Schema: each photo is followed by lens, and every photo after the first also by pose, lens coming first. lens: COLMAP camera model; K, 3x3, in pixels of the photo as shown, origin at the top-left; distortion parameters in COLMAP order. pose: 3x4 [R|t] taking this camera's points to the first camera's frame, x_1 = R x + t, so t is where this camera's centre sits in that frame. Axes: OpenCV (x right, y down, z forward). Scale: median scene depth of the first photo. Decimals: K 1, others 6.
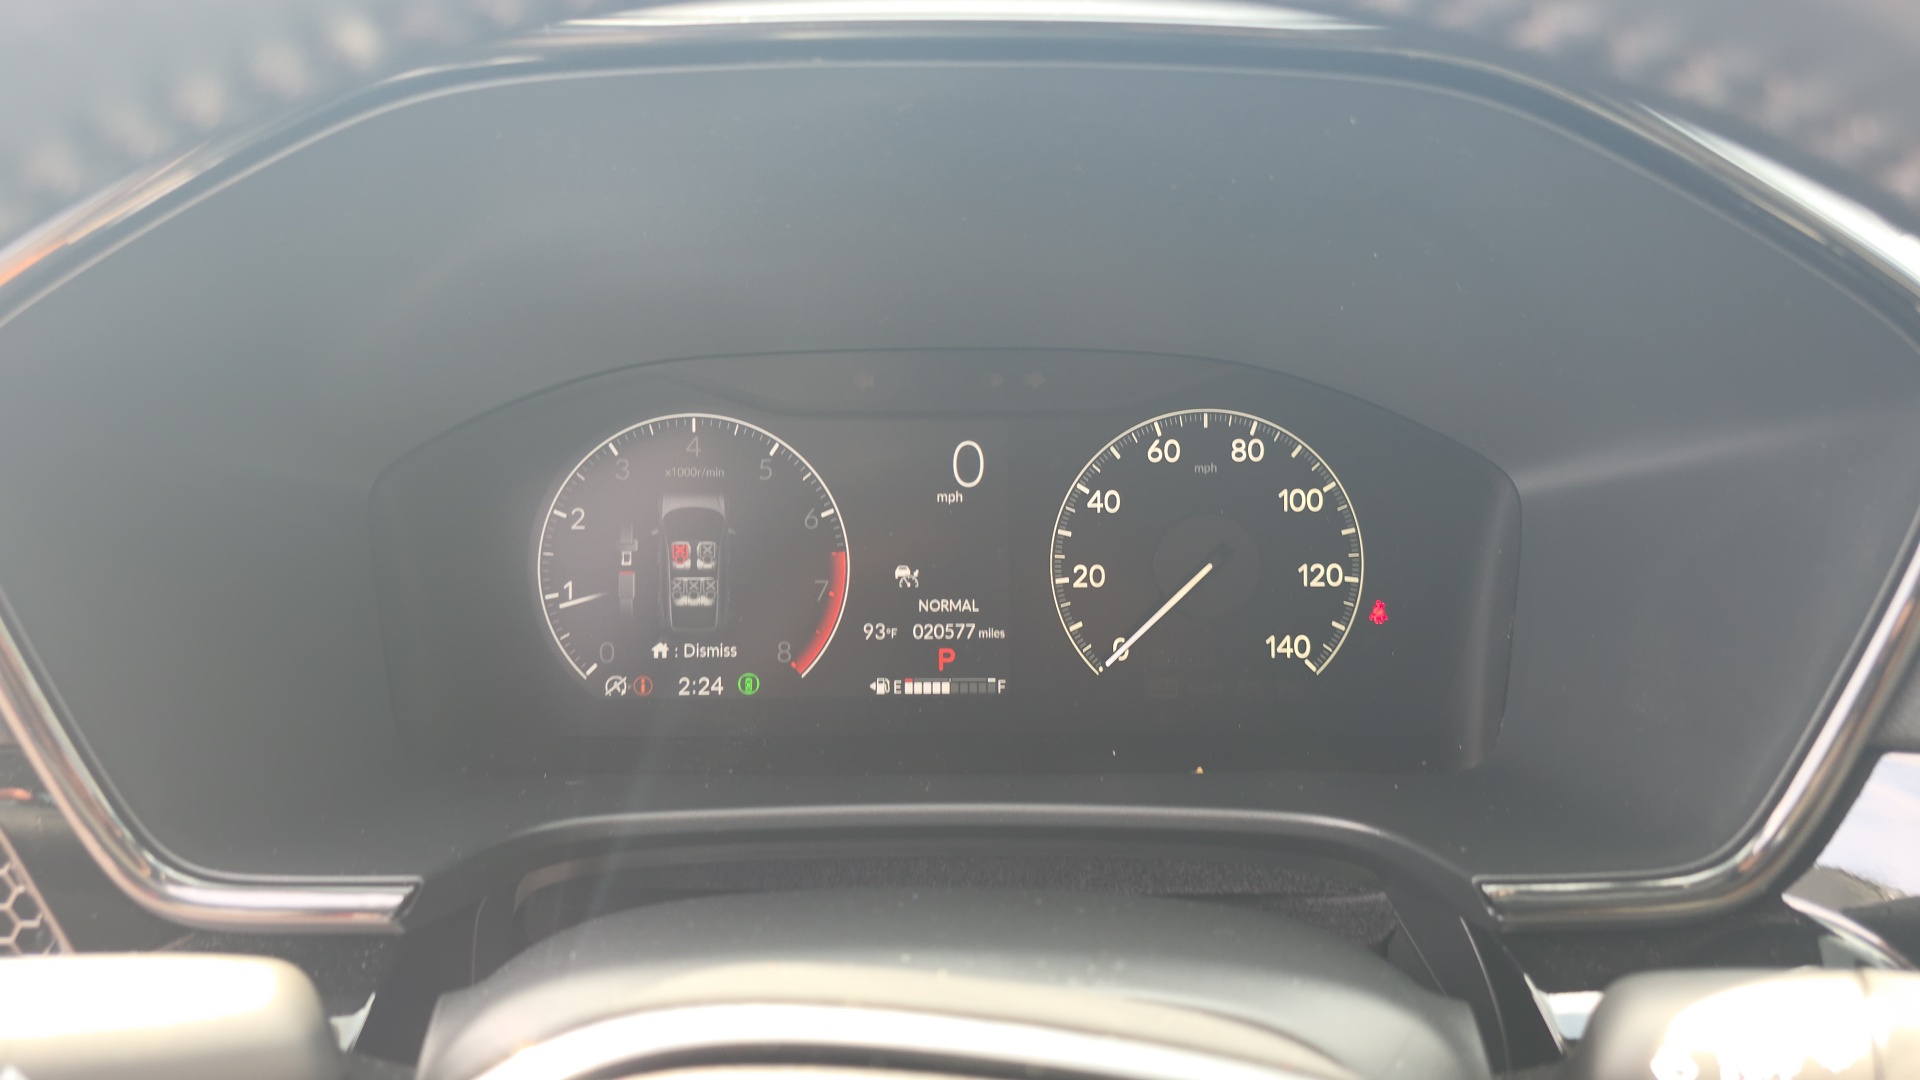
lens RADIAL K [[1368.1, 0, 993.9], [0, 1368.1, 575.2], [0, 0, 1]] dist [0.095759, -0.001329]
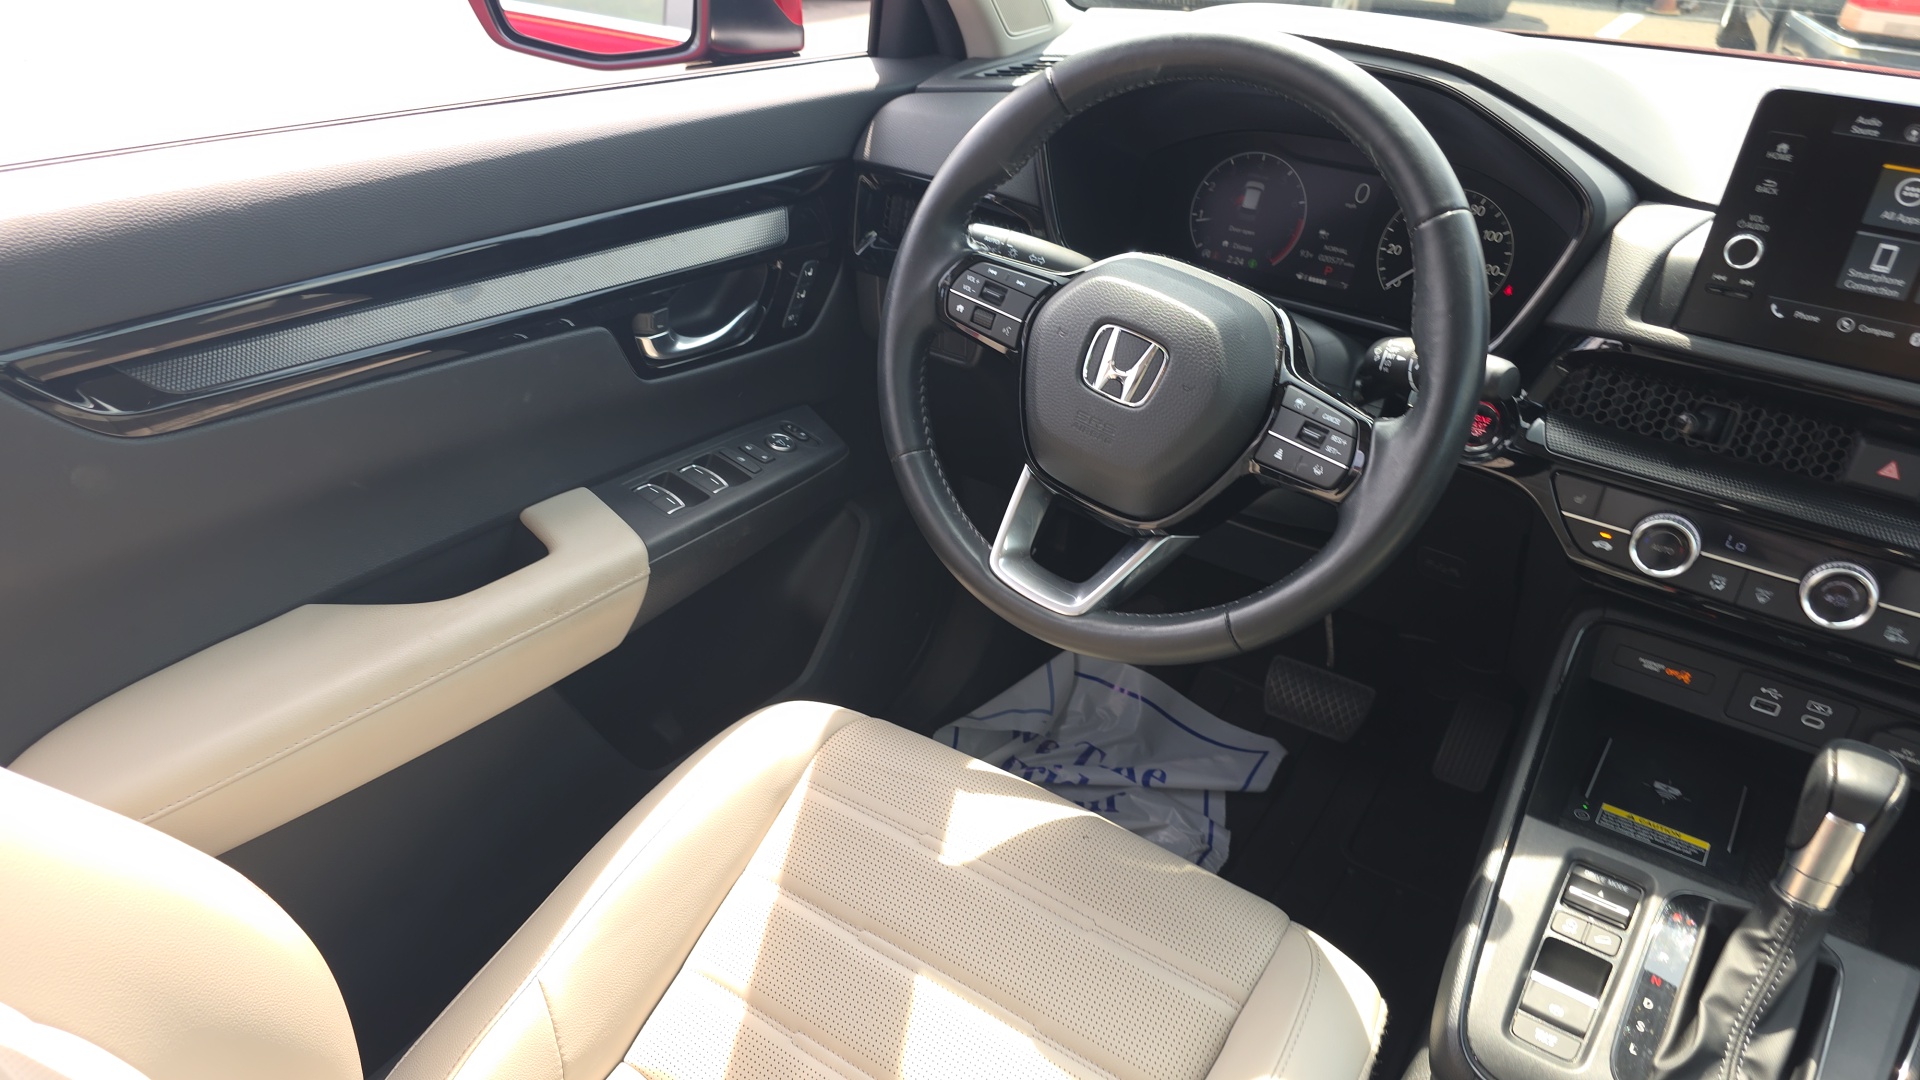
lens RADIAL K [[1312.4, 0, 929.6], [0, 1312.4, 597.0], [0, 0, 1]] dist [0.037802, -0.040817]
pose [[0.810263, 0.339829, -0.477483, 0.737107], [-0.220059, 0.931524, 0.289547, 0.079777], [0.543183, -0.129534, 0.829562, -1.495392]]
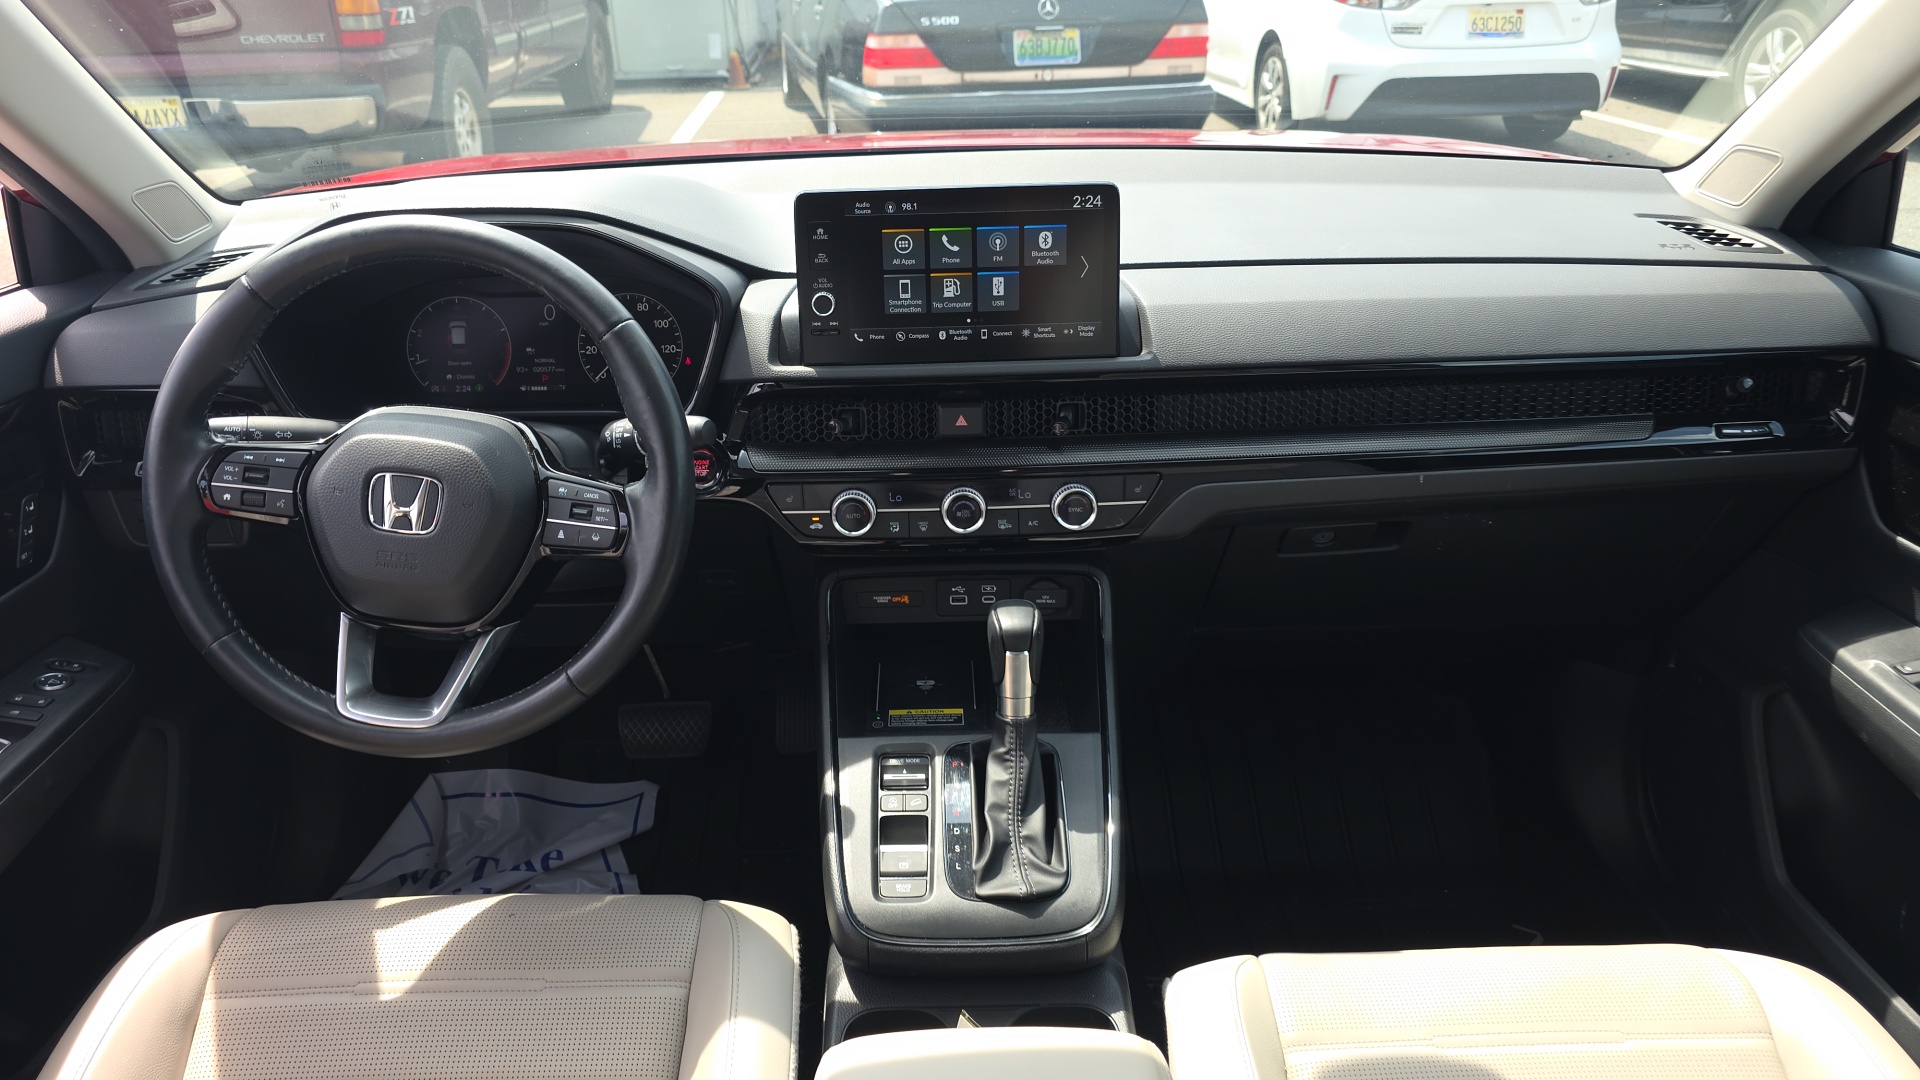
lens RADIAL K [[1297.4, 0, 916.1], [0, 1297.4, 510.6], [0, 0, 1]] dist [0.106558, -0.154893]
pose [[0.999552, -0.014996, -0.025918, 0.847515], [0.017751, 0.993820, 0.109580, 0.046131], [0.024115, -0.109991, 0.993640, -1.862481]]
